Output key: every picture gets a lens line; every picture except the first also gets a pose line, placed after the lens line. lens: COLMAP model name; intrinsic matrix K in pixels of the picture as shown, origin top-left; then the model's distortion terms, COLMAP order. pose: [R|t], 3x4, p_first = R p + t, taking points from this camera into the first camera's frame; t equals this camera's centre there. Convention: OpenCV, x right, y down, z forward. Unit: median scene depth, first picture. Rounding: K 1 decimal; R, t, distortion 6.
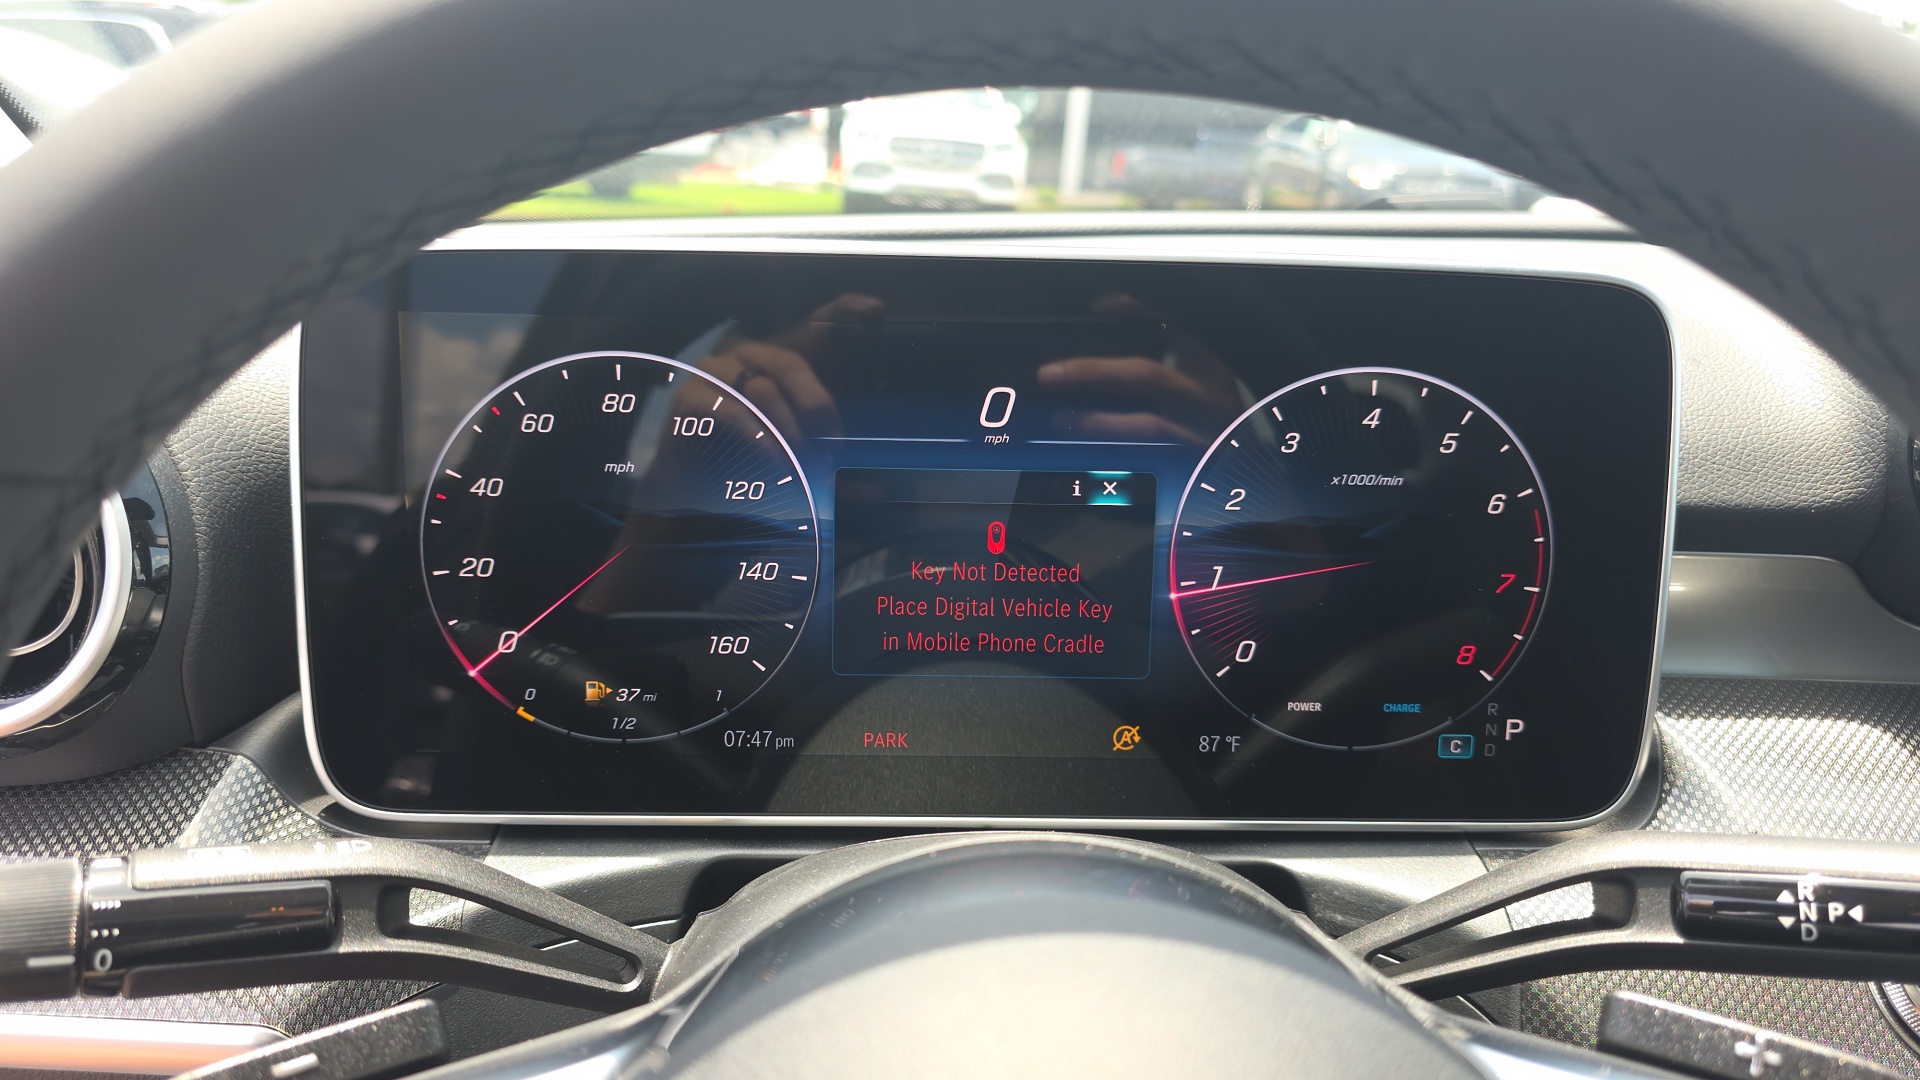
lens RADIAL K [[1329.1, 0, 960.0], [0, 1329.1, 540.0], [0, 0, 1]] dist [0.051641, -0.080282]
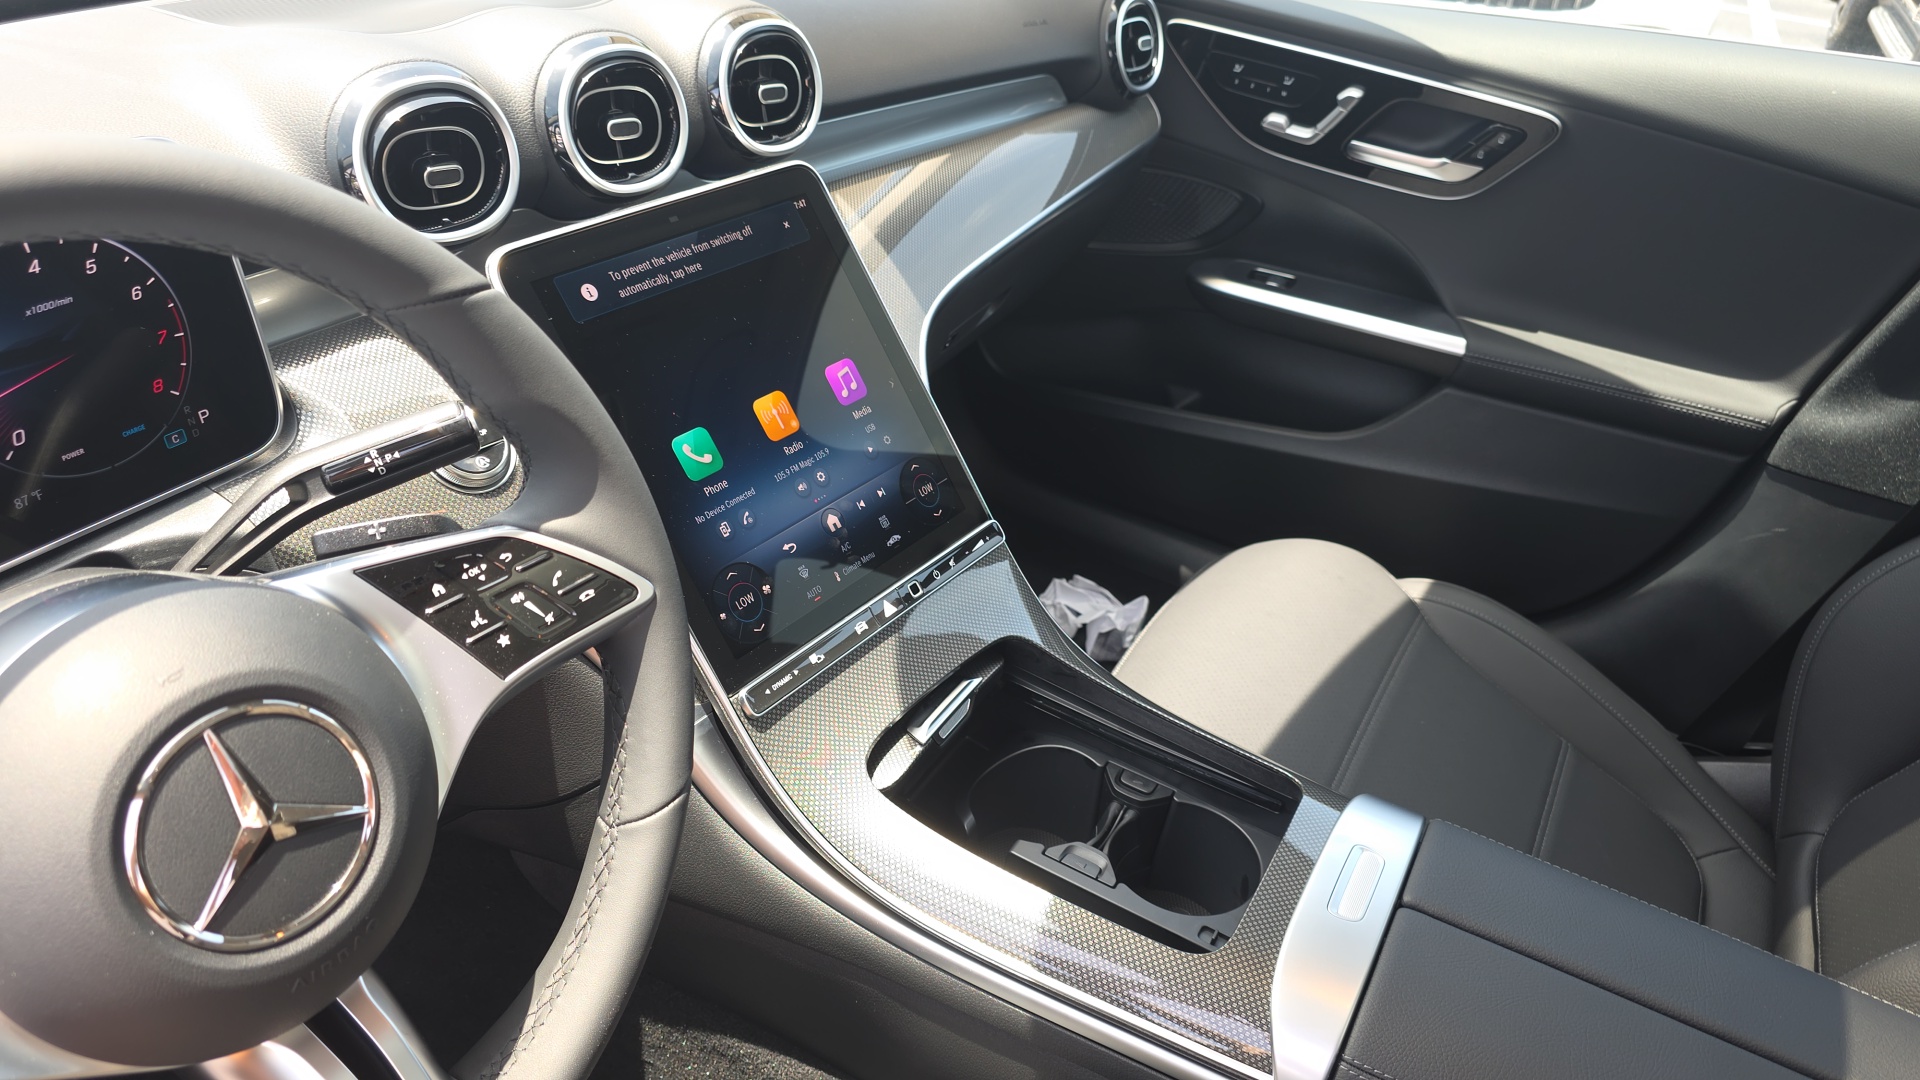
lens RADIAL K [[1296.0, 0, 960.0], [0, 1296.0, 540.0], [0, 0, 1]] dist [0.063665, -0.084936]
pose [[0.539058, -0.454364, 0.709204, -0.325696], [0.177561, 0.884397, 0.431642, -0.272799], [-0.823340, -0.106753, 0.557418, -0.744992]]
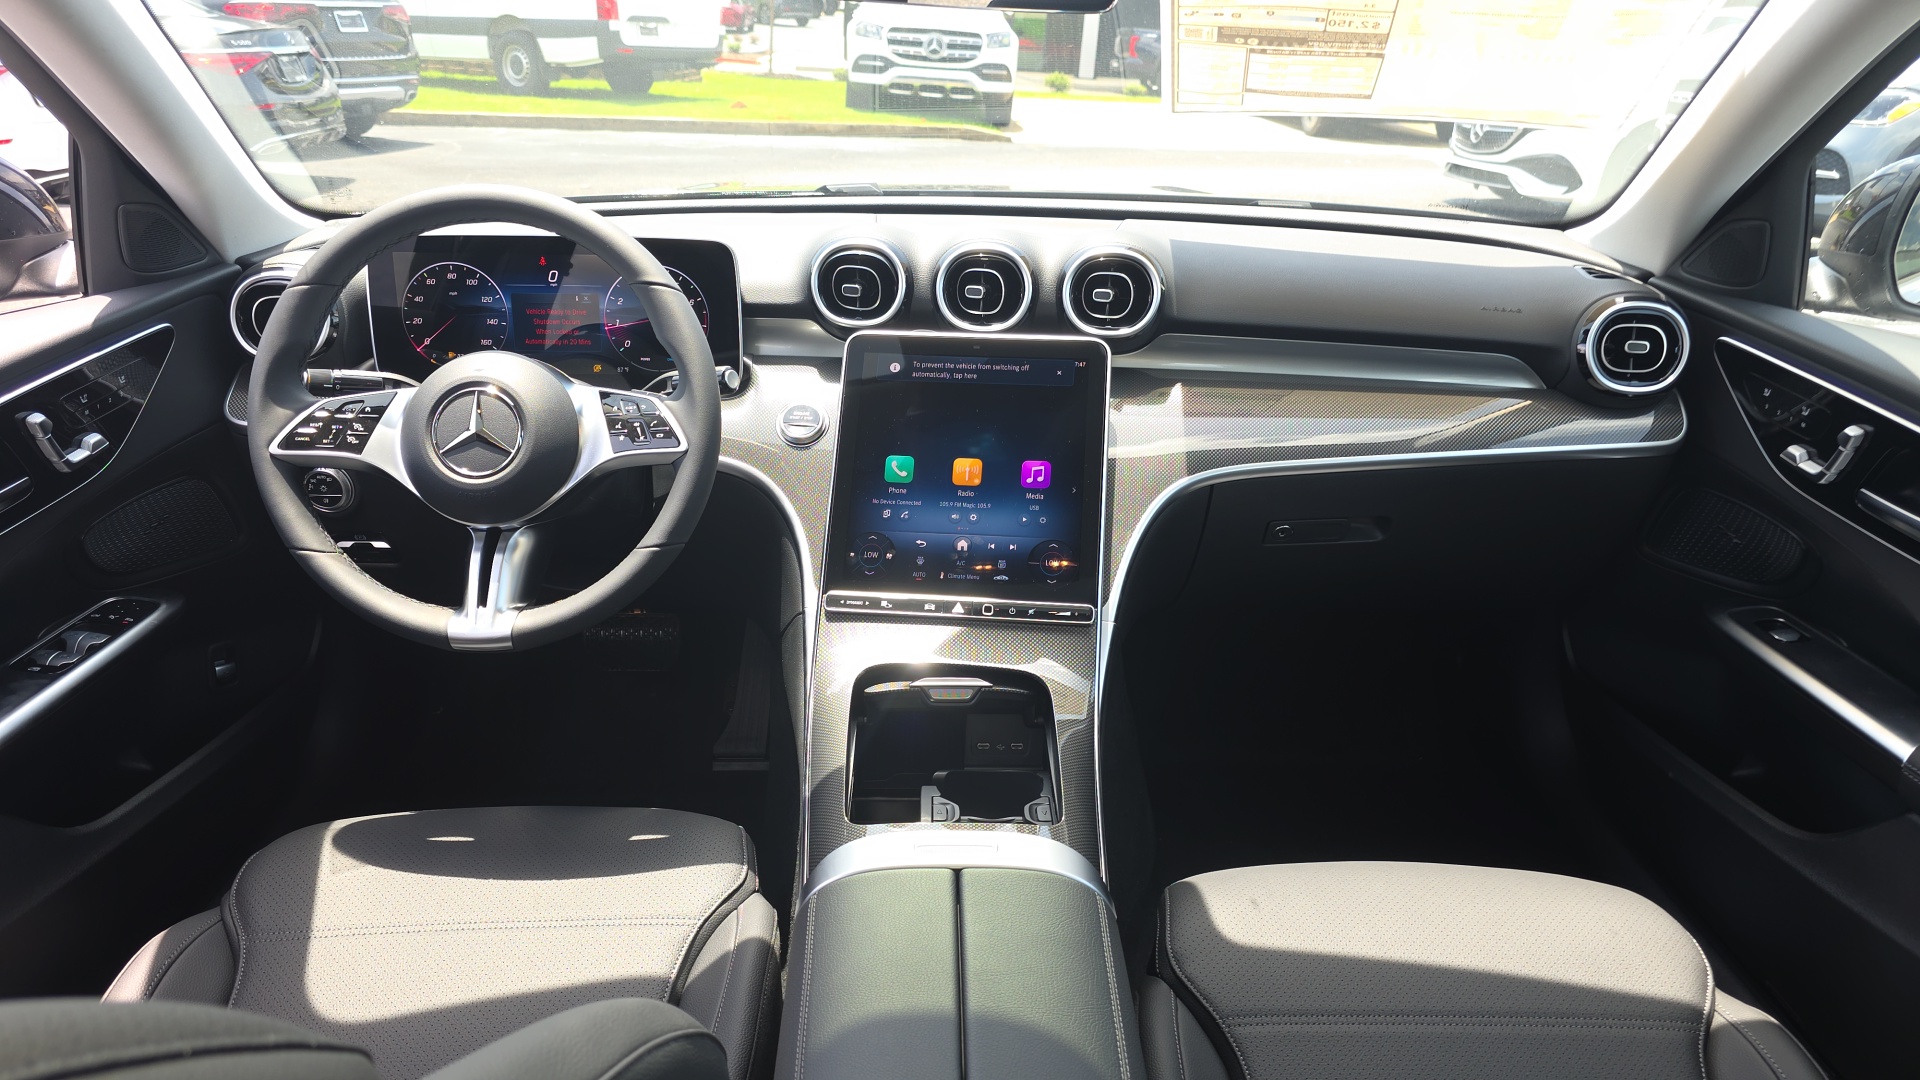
lens RADIAL K [[1285.8, 0, 956.4], [0, 1285.8, 577.0], [0, 0, 1]] dist [0.089149, -0.111725]
pose [[0.999341, -0.006909, -0.035637, 1.275237], [0.011009, 0.993169, 0.116165, 0.325188], [0.034591, -0.116480, 0.992590, -2.665741]]
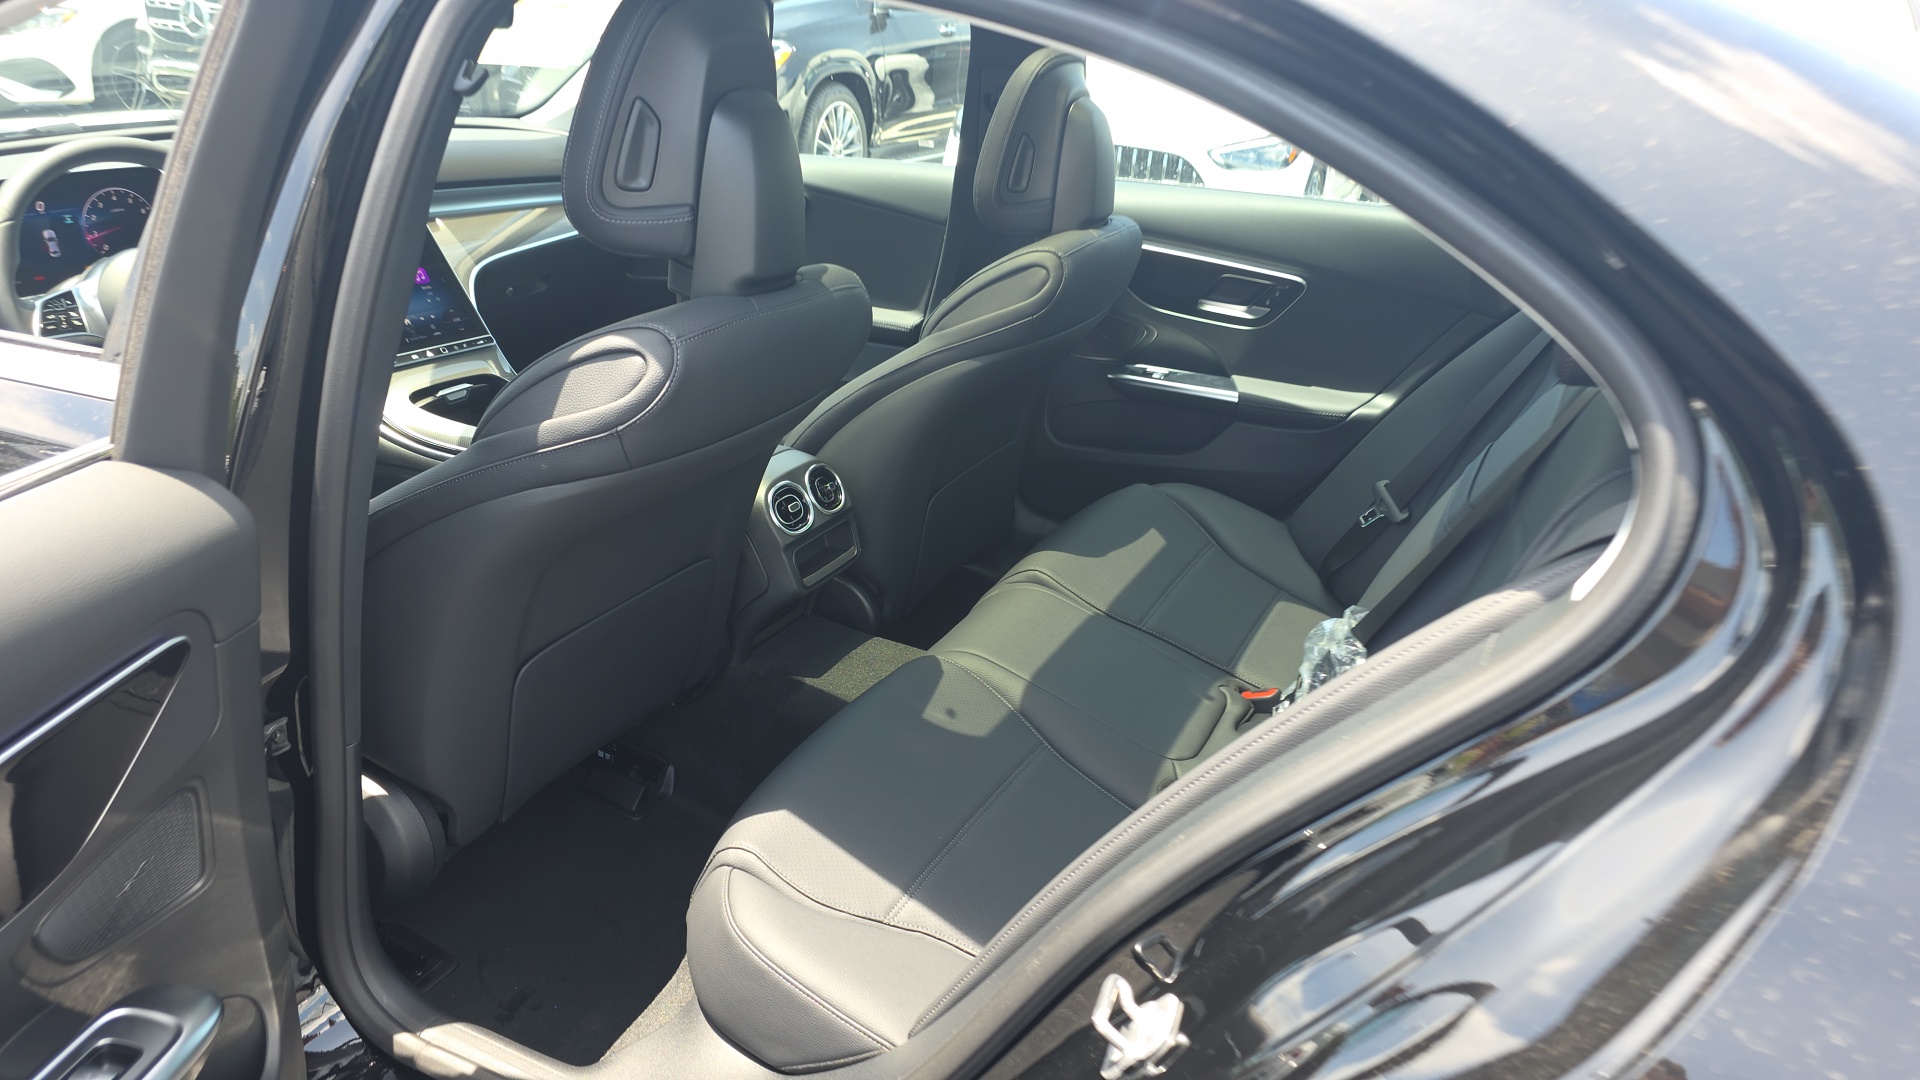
lens RADIAL K [[1318.3, 0, 966.2], [0, 1318.3, 559.3], [0, 0, 1]] dist [0.046238, -0.046108]
pose [[0.491926, -0.357793, 0.793721, -2.754779], [0.206050, 0.933601, 0.293143, 0.397628], [-0.845903, 0.019342, 0.532986, -4.641785]]
